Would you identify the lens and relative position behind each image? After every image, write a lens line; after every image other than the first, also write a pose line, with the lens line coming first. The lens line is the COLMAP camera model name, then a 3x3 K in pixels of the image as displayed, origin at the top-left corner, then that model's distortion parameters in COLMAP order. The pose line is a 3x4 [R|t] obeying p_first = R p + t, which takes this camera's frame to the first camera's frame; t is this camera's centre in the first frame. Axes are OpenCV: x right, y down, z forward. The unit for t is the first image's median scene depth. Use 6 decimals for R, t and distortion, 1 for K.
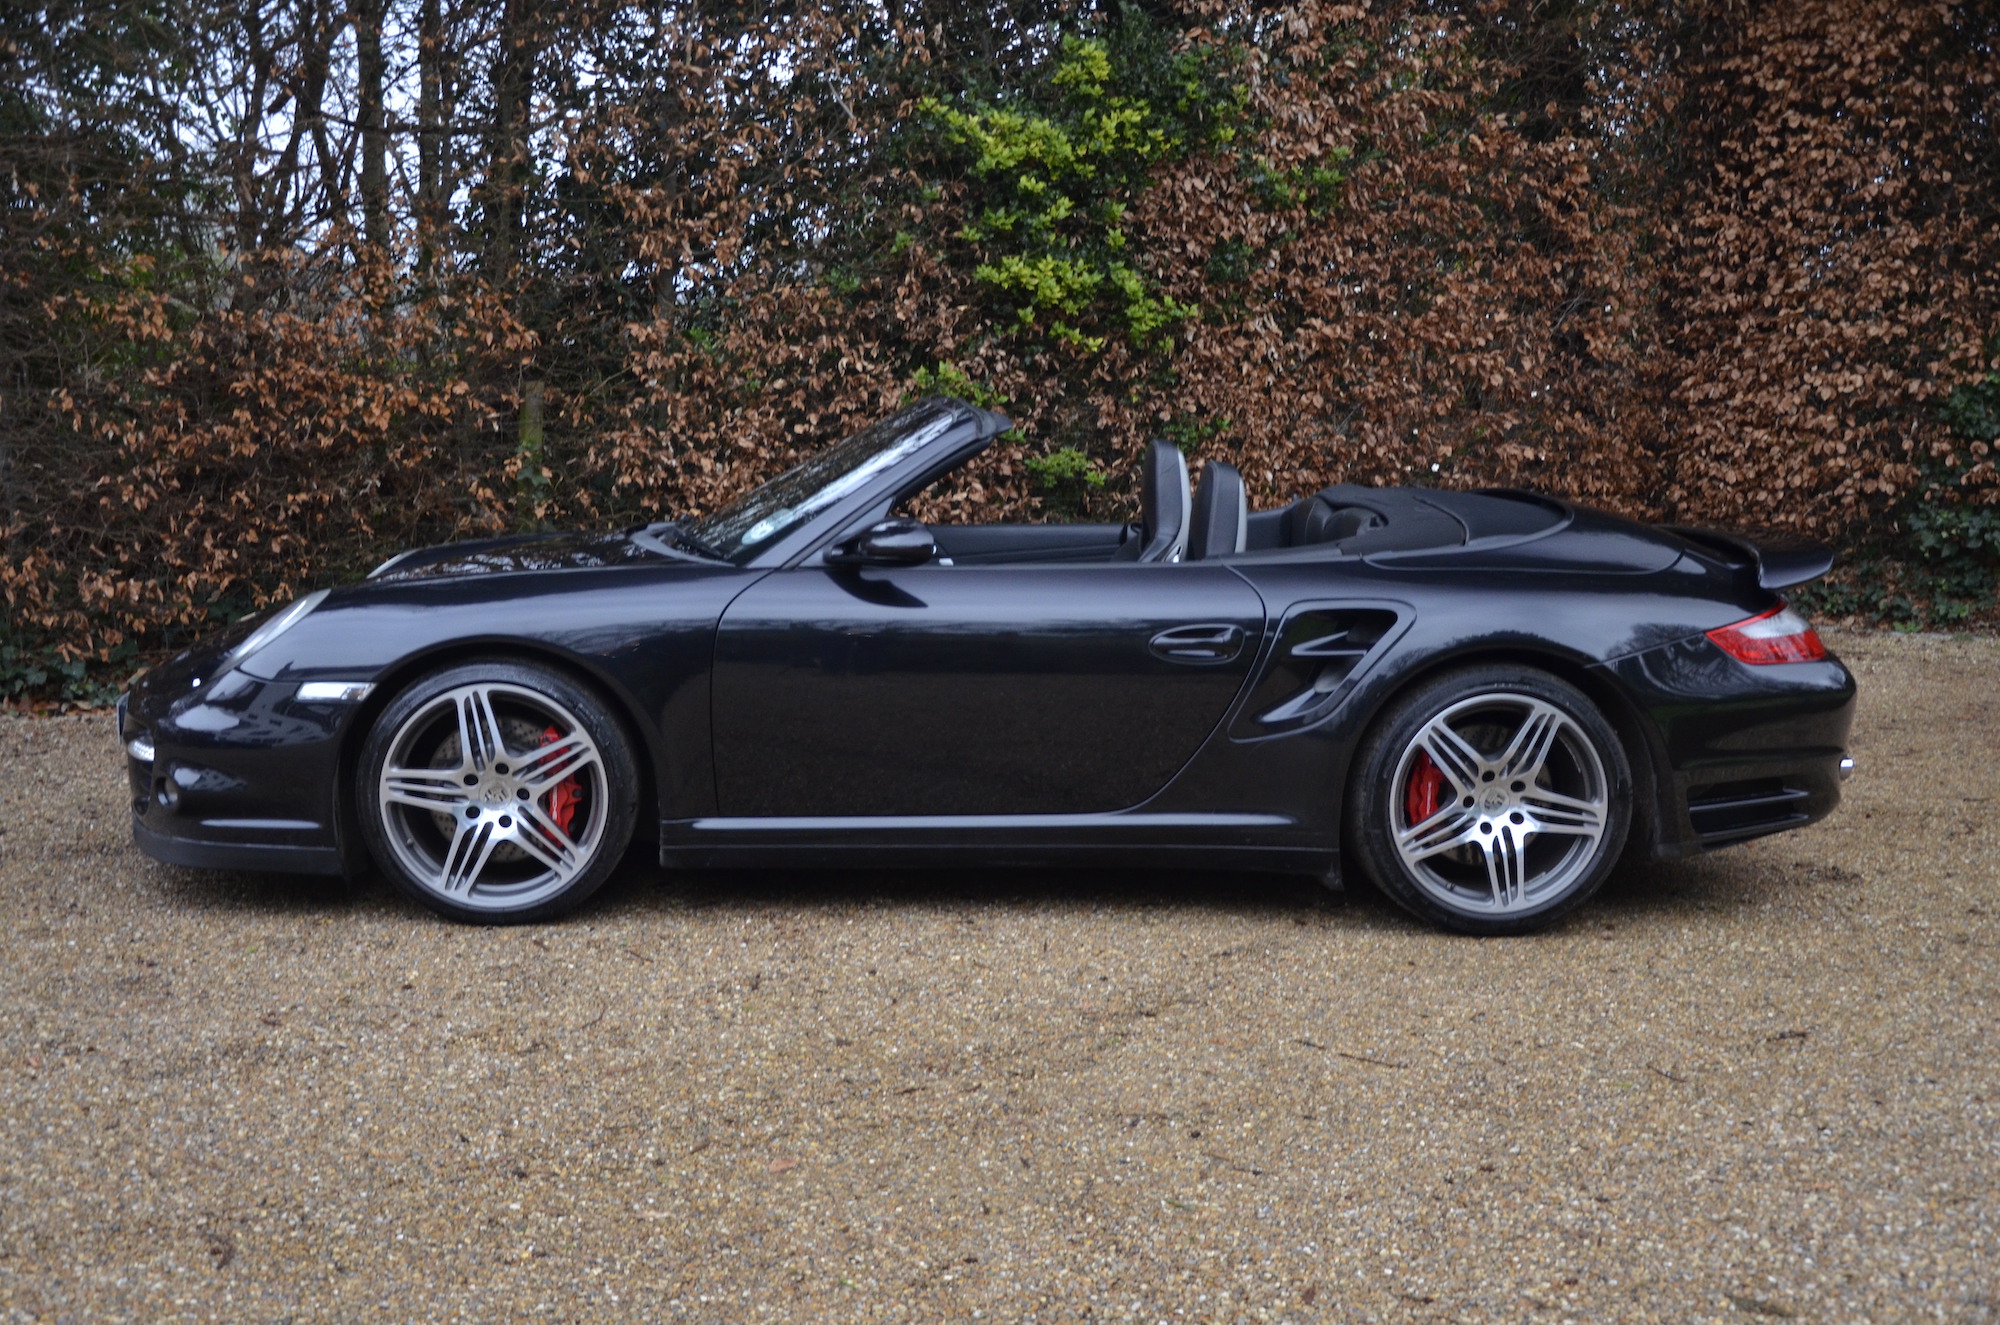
lens RADIAL K [[2278.1, 0, 1002.4], [0, 2278.1, 710.8], [0, 0, 1]] dist [-0.000166, 0.331985]
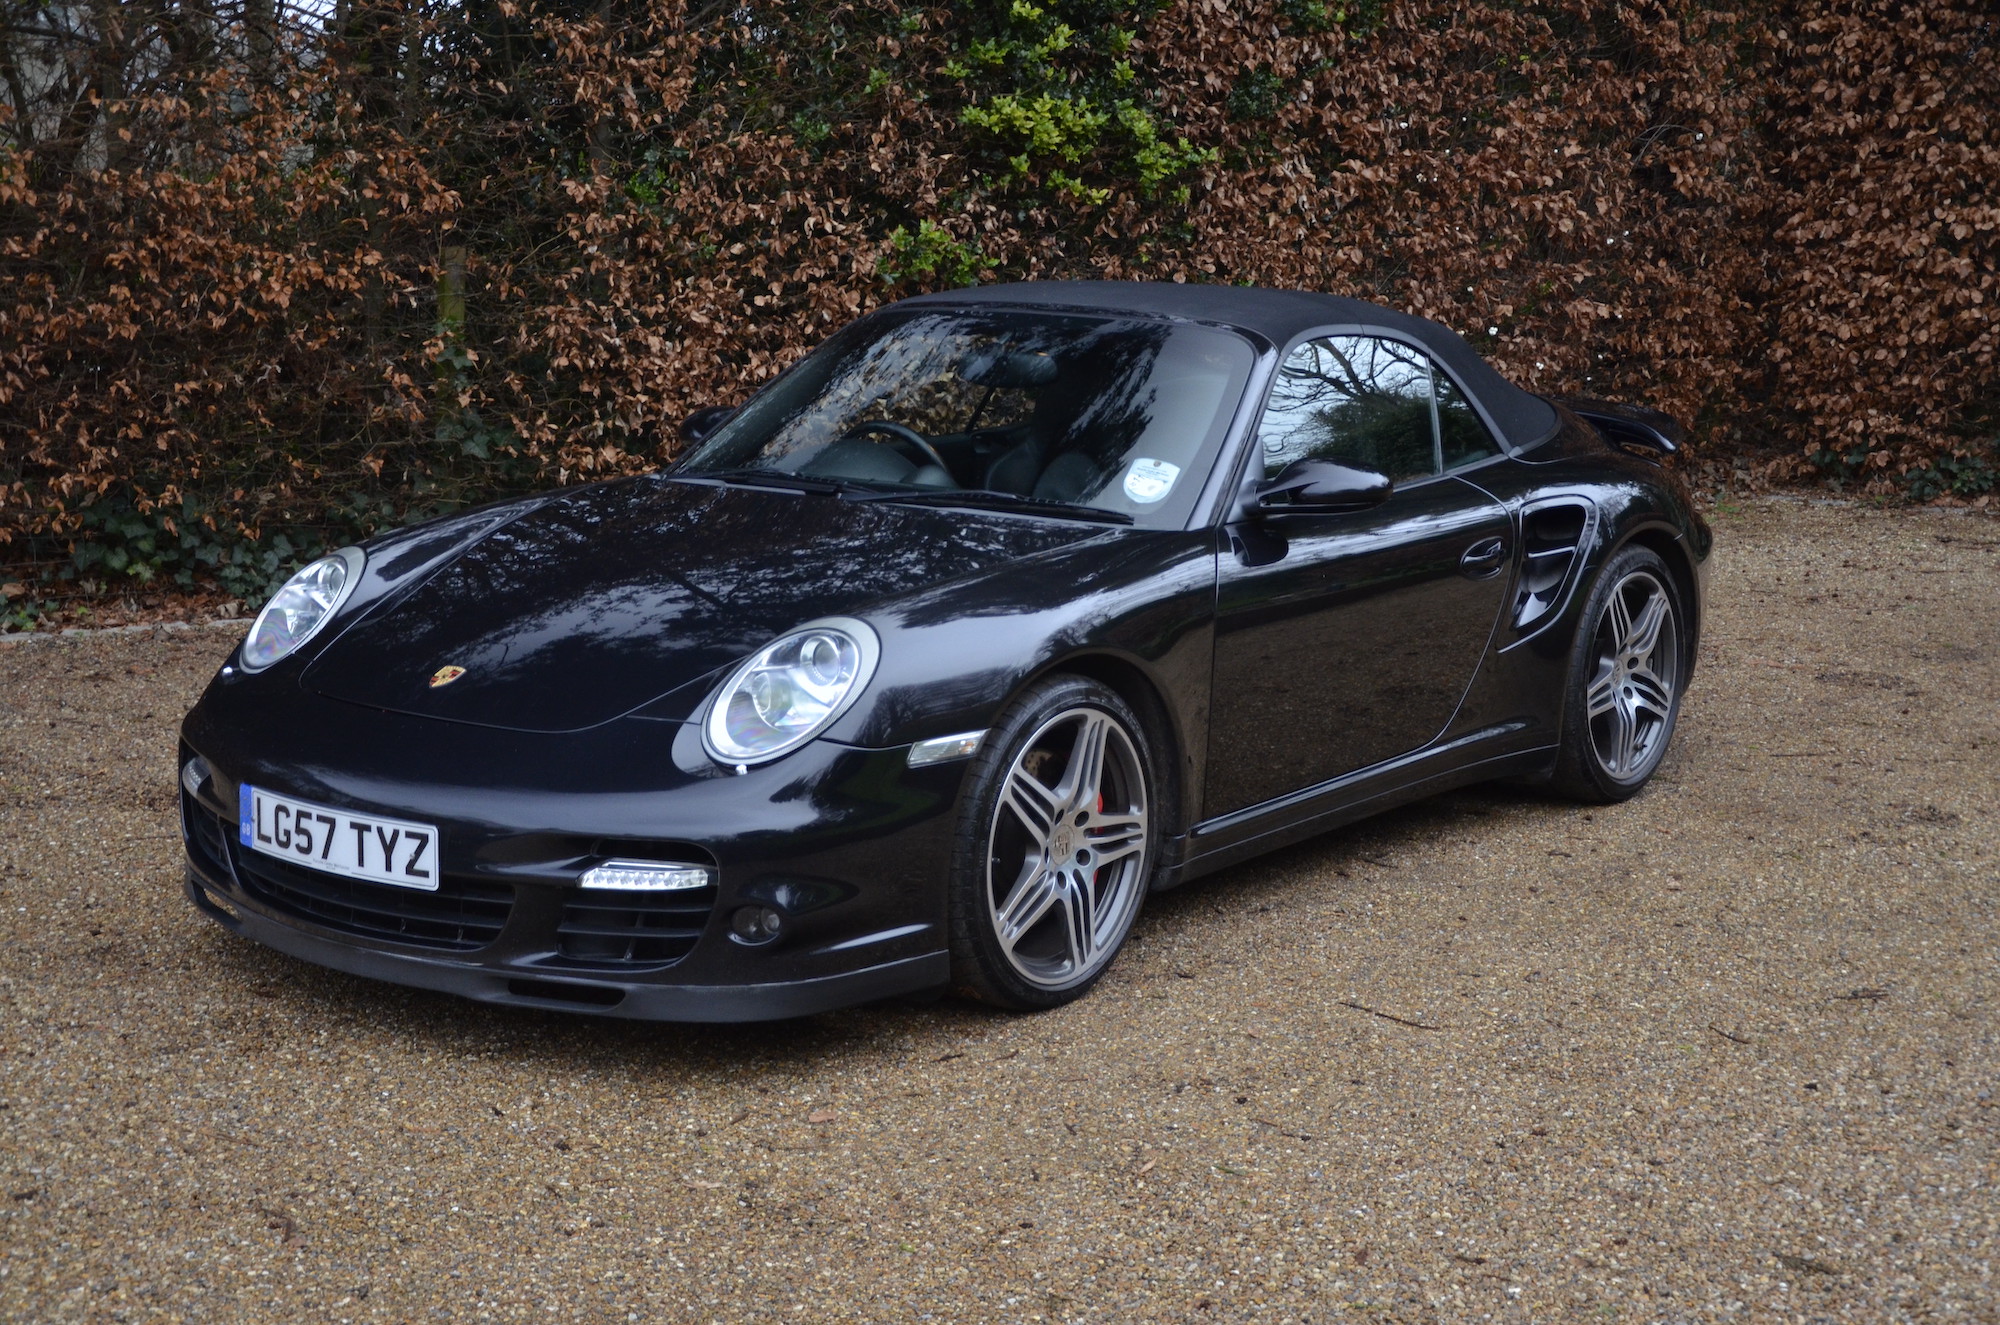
lens RADIAL K [[2920.7, 0, 996.0], [0, 2920.7, 711.0], [0, 0, 1]] dist [0.096196, 0.750152]
pose [[0.999797, -0.006969, 0.018909, -0.022230], [0.006041, 0.998795, 0.048703, -0.022020], [-0.019225, -0.048579, 0.998634, -0.125944]]
